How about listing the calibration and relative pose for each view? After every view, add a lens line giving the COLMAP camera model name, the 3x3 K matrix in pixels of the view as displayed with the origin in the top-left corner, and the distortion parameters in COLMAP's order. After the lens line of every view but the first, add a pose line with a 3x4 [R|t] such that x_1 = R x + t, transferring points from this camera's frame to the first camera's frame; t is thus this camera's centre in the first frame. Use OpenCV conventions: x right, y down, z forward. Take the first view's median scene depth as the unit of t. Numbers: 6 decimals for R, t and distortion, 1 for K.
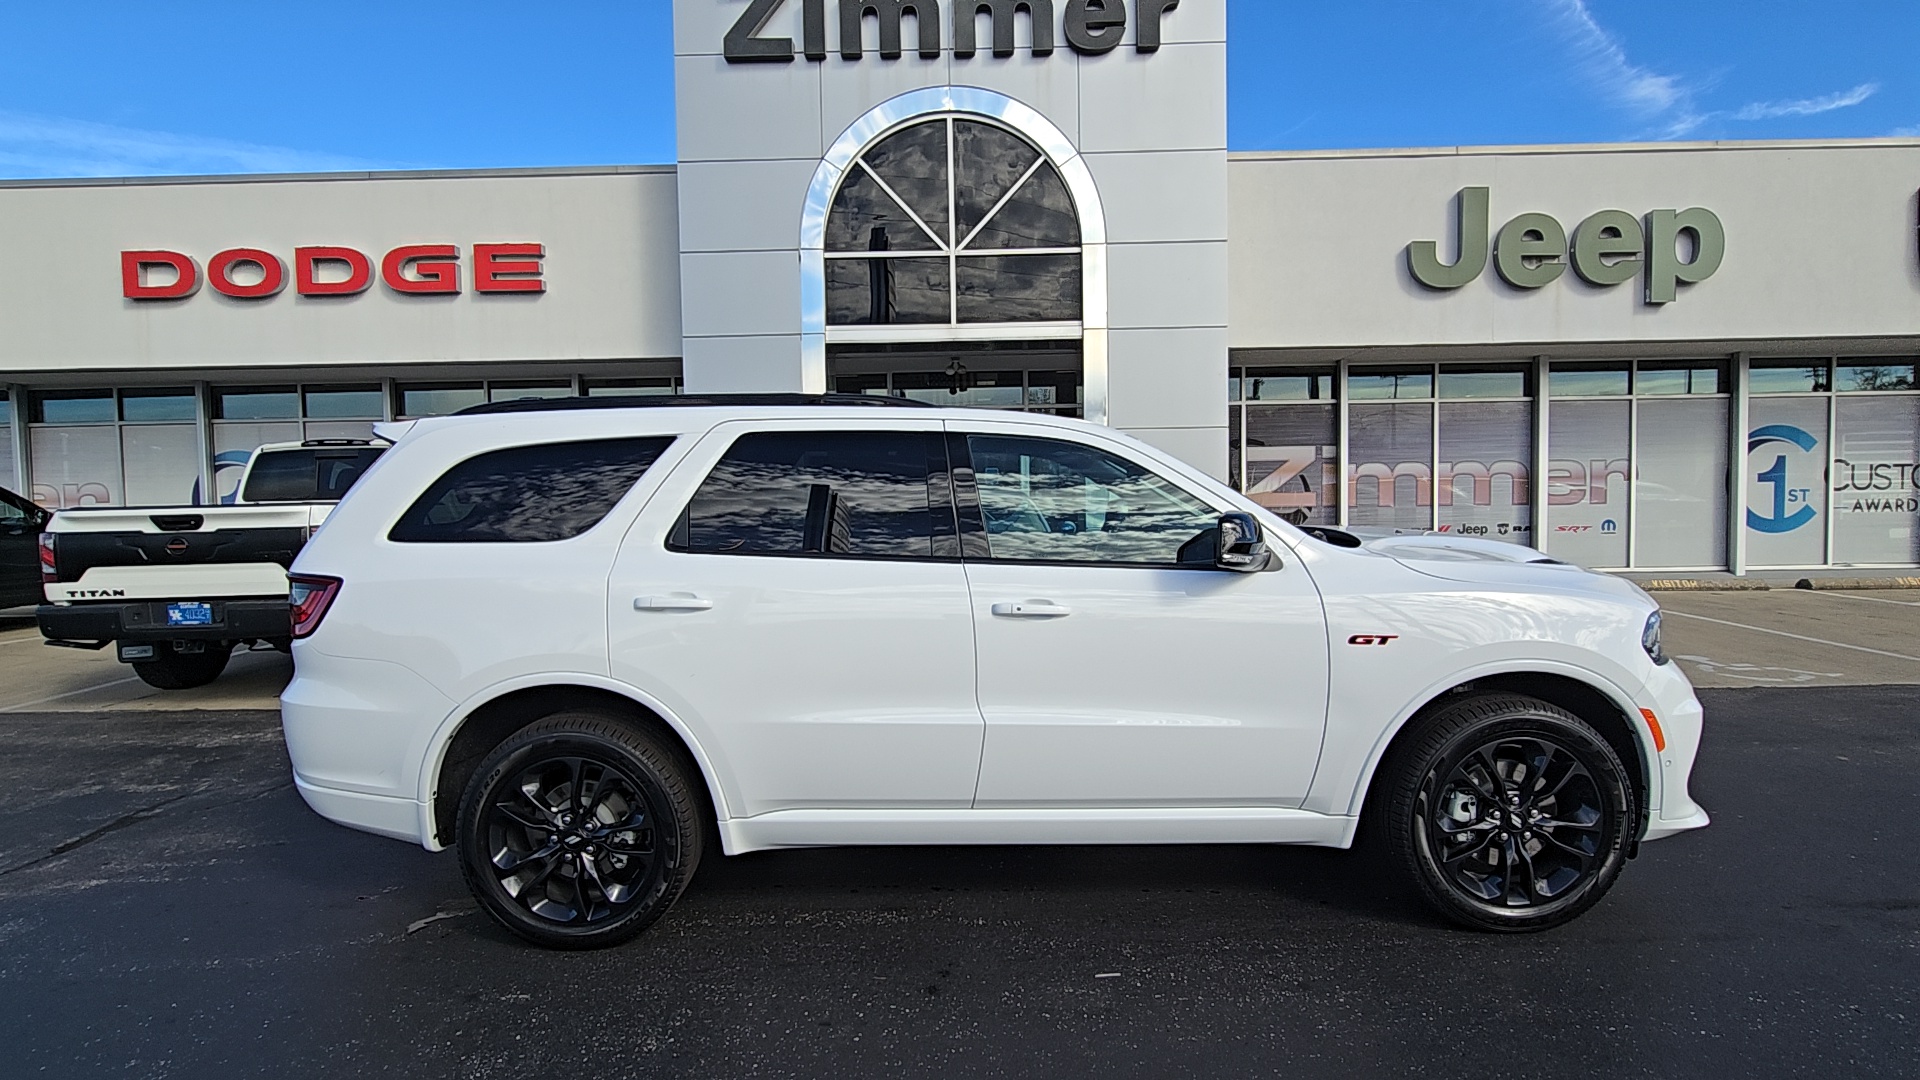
lens RADIAL K [[963.9, 0, 951.6], [0, 963.9, 543.6], [0, 0, 1]] dist [-0.003545, -0.000639]
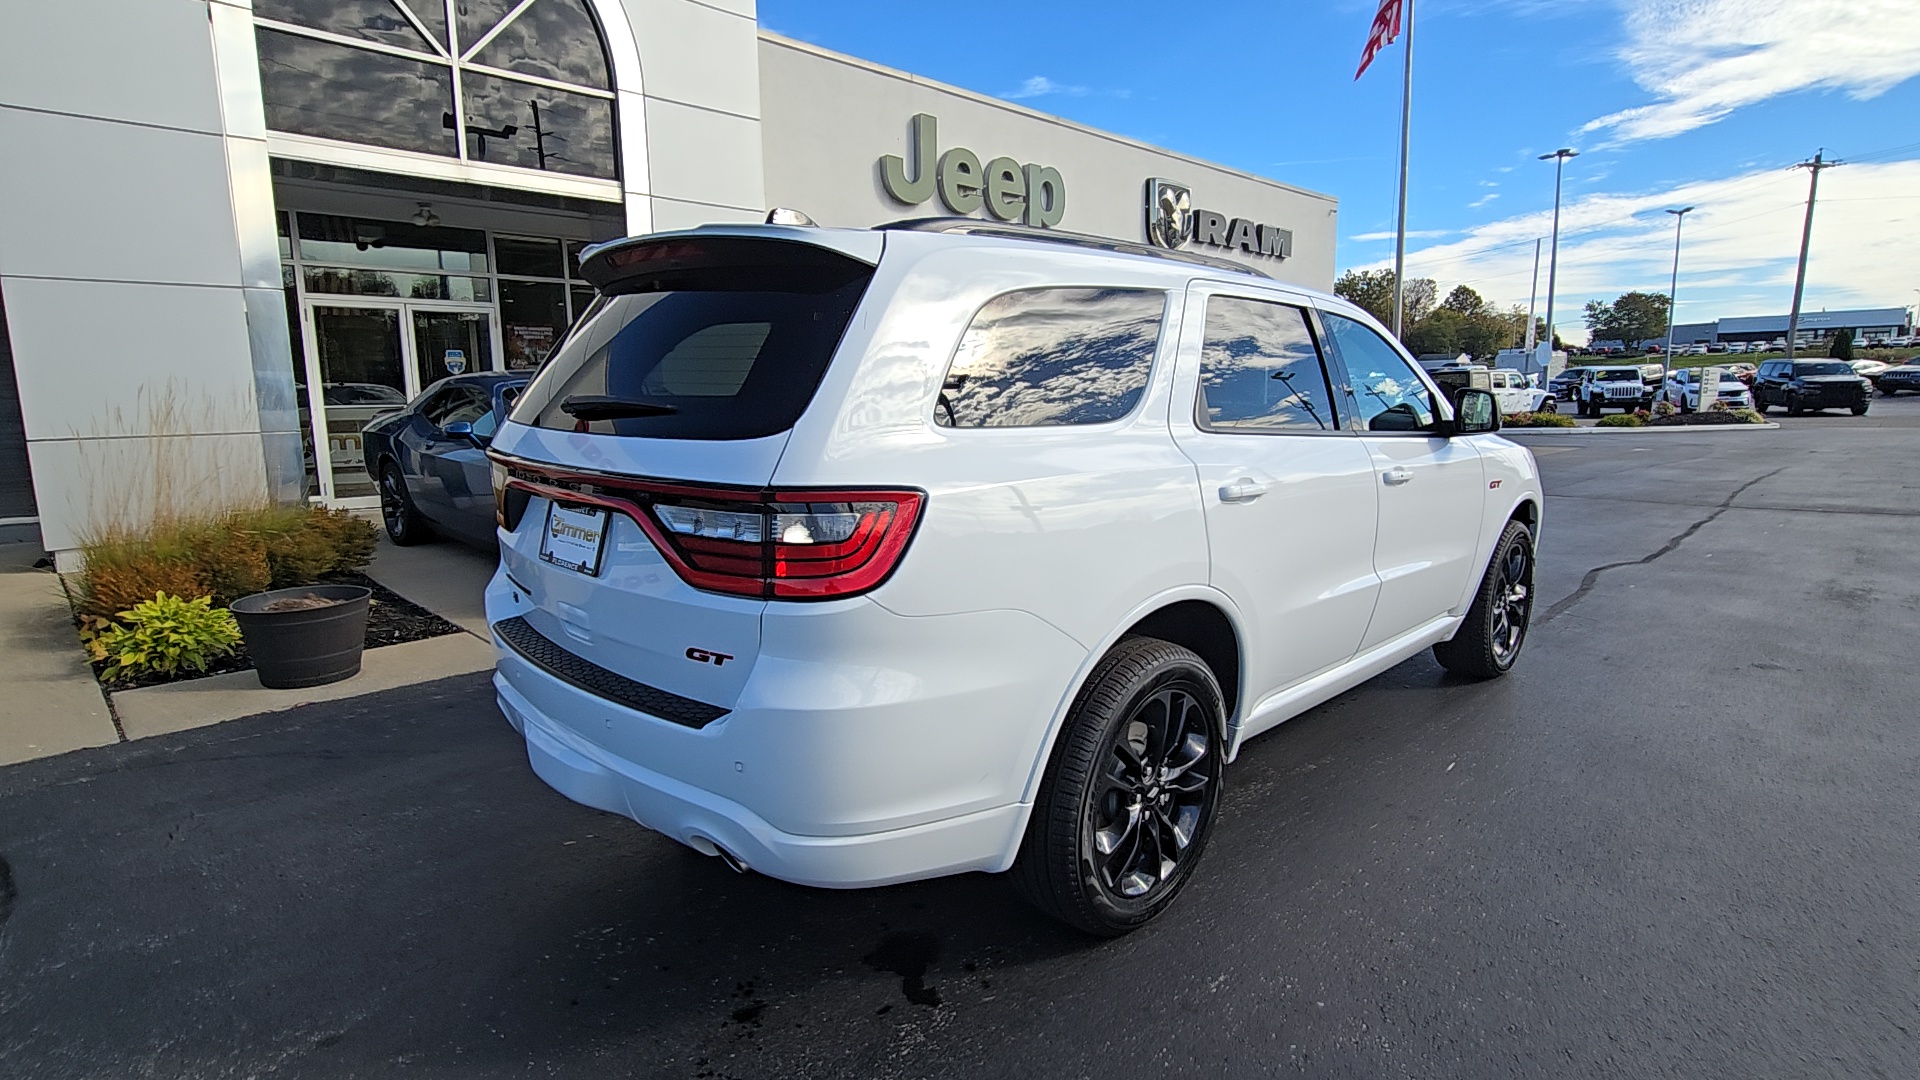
lens RADIAL K [[963.9, 0, 946.7], [0, 963.9, 542.1], [0, 0, 1]] dist [-0.003545, -0.000639]
pose [[0.702969, -0.102316, 0.703822, -0.284580], [0.030145, 0.992995, 0.114245, 0.000917], [-0.710581, -0.059094, 0.701129, 0.153301]]
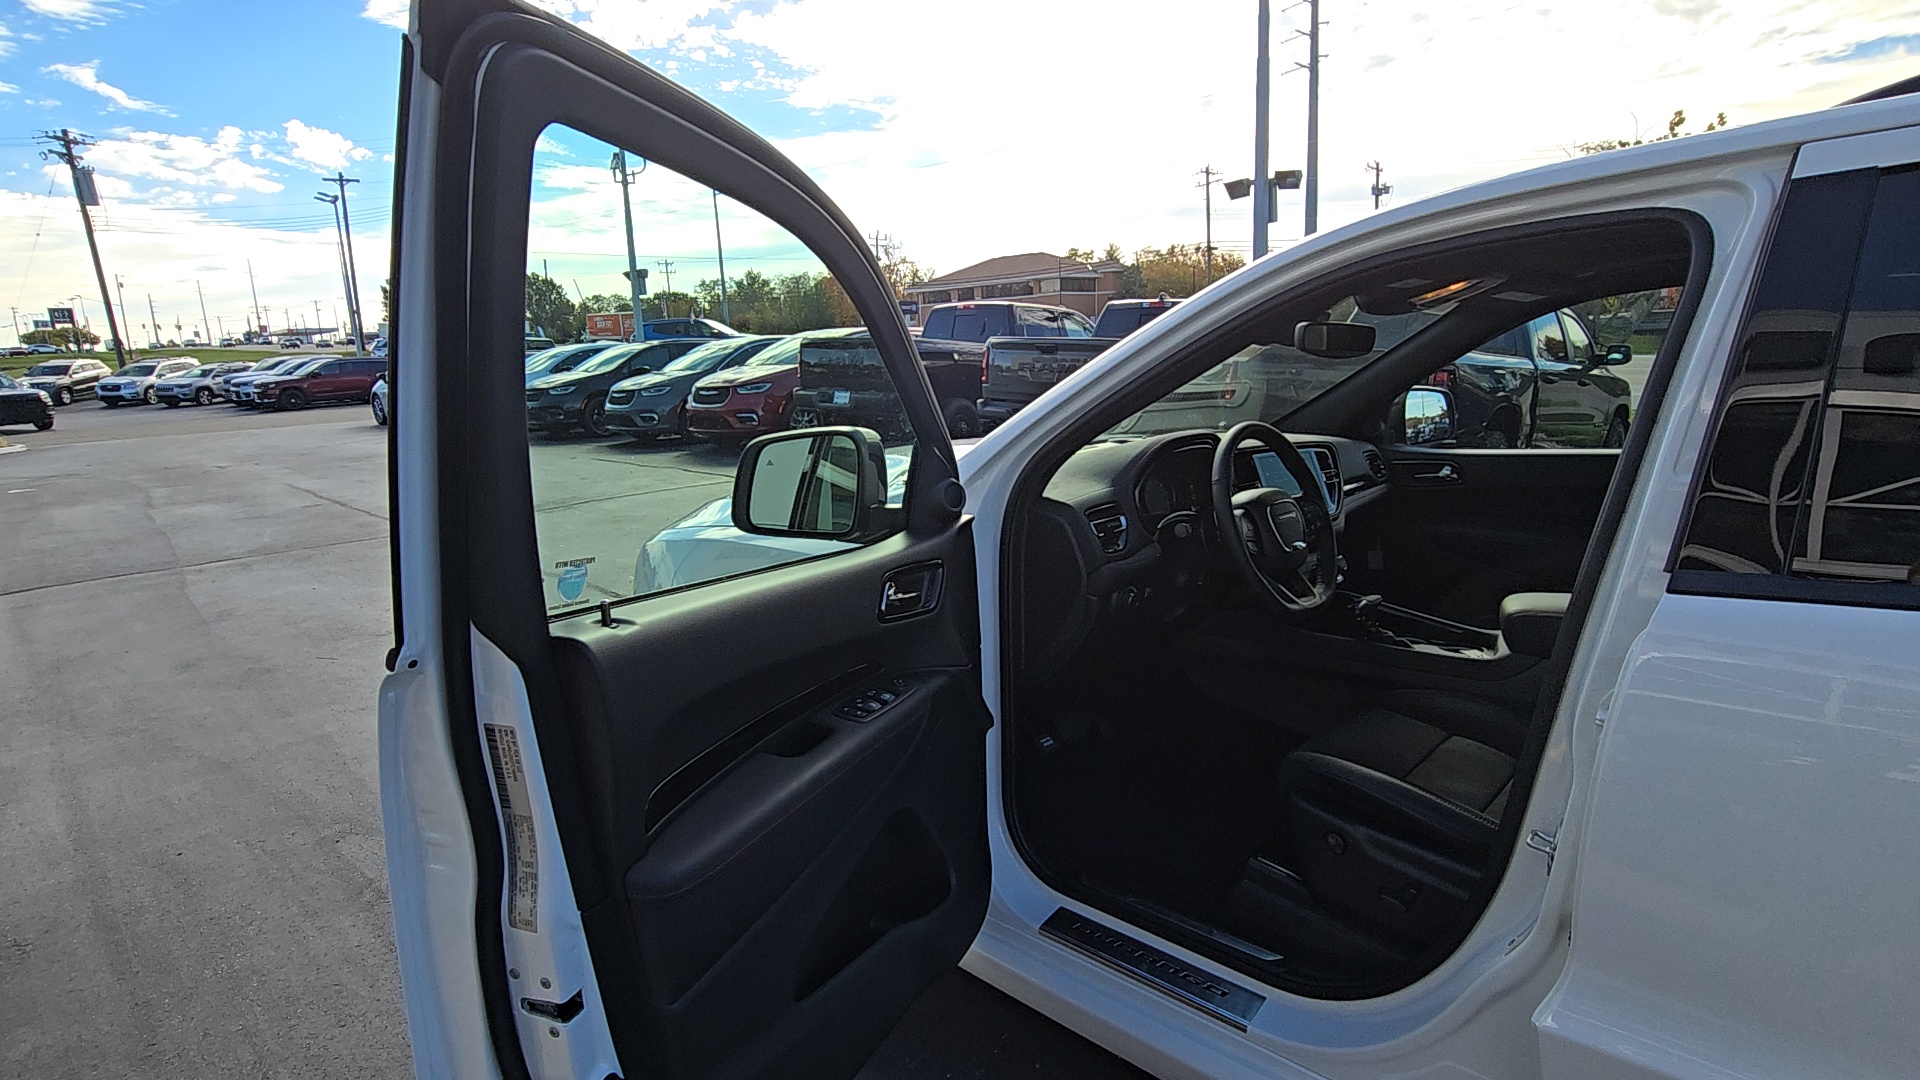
lens RADIAL K [[963.9, 0, 951.1], [0, 963.9, 548.8], [0, 0, 1]] dist [-0.003545, -0.000639]
pose [[-0.740200, -0.090673, 0.666245, -0.004590], [0.083806, 0.970698, 0.225217, -0.033790], [-0.667143, 0.222541, -0.710912, 0.523045]]
